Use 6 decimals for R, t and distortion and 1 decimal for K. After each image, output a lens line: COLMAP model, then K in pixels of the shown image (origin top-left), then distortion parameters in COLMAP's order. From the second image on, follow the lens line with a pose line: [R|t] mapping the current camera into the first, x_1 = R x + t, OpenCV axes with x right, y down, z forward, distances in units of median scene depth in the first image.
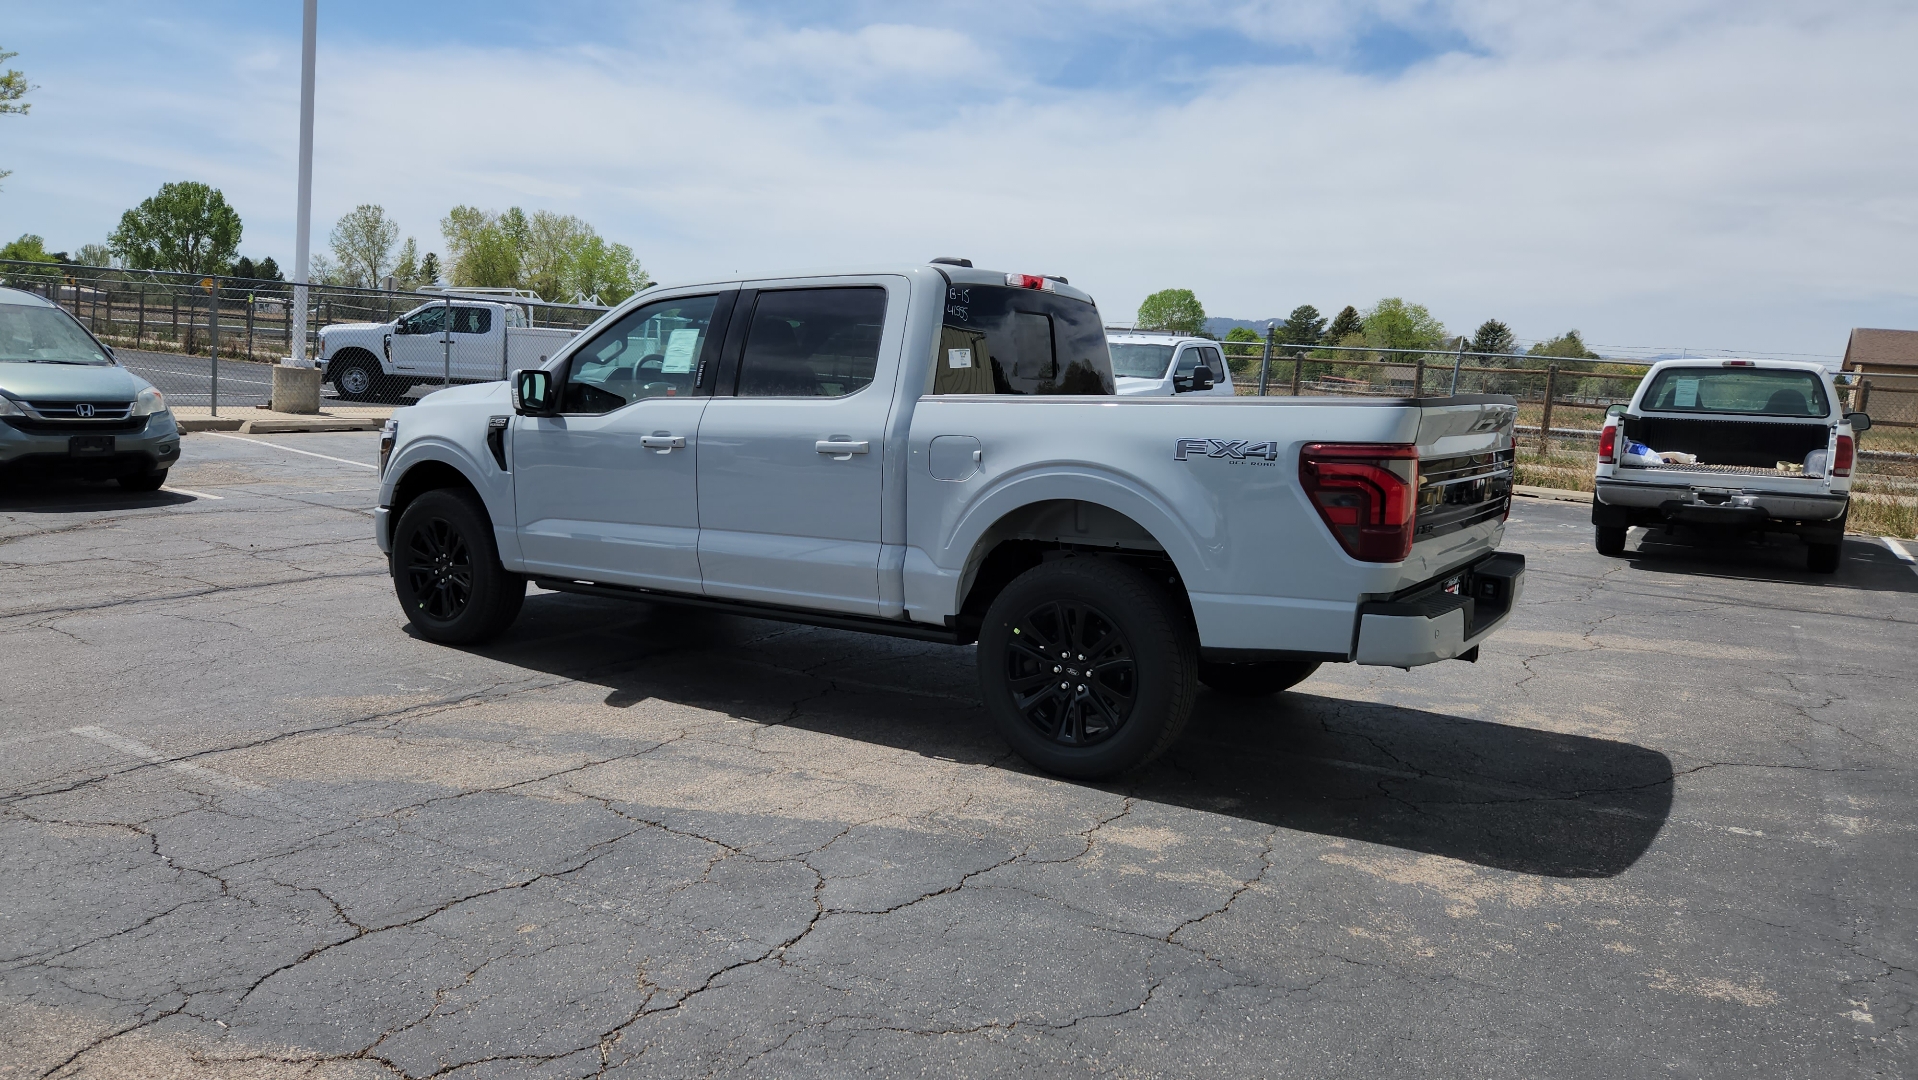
lens RADIAL K [[1284.1, 0, 939.1], [0, 1284.1, 540.5], [0, 0, 1]] dist [0.075397, -0.060769]
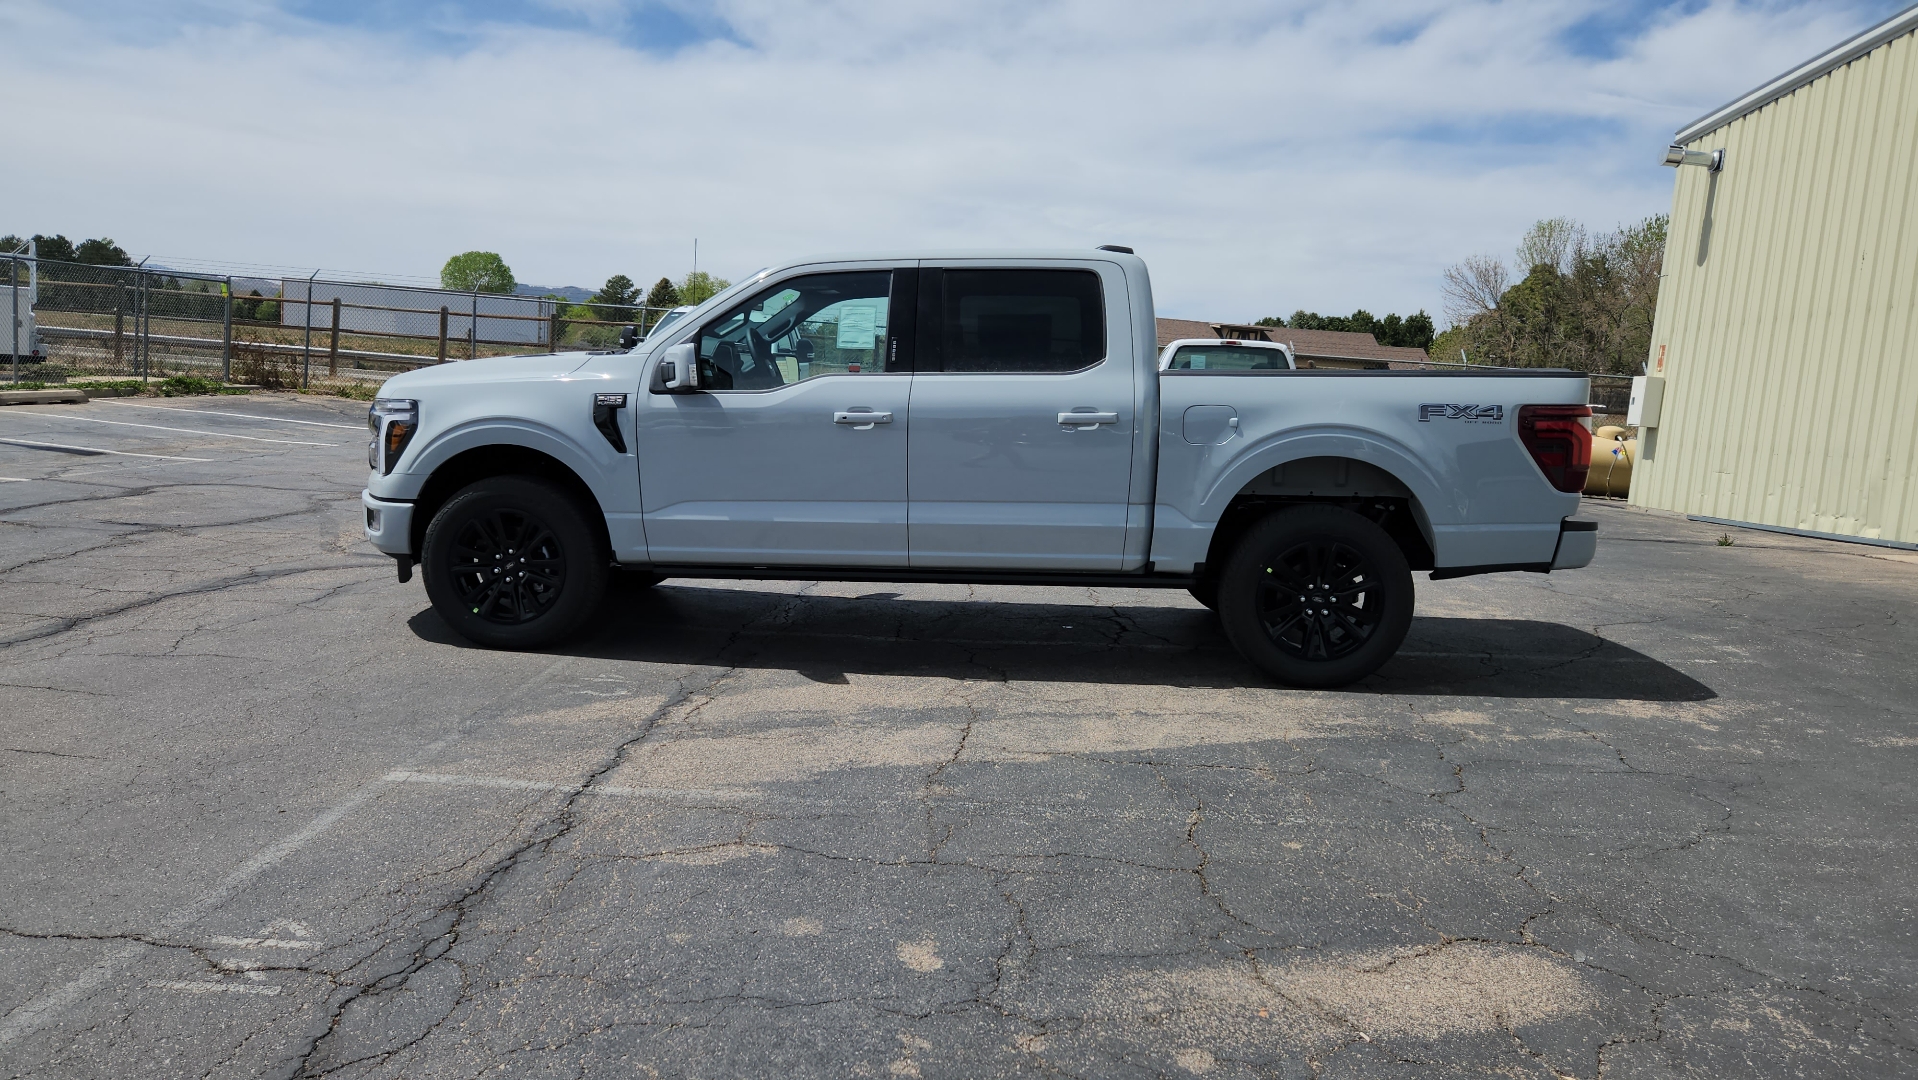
lens RADIAL K [[1284.5, 0, 923.9], [0, 1284.5, 534.6], [0, 0, 1]] dist [0.071645, -0.061519]
pose [[0.870602, -0.064691, 0.487716, -0.658436], [0.055238, 0.997902, 0.033760, -0.016415], [-0.488876, -0.002451, 0.872350, 0.100083]]
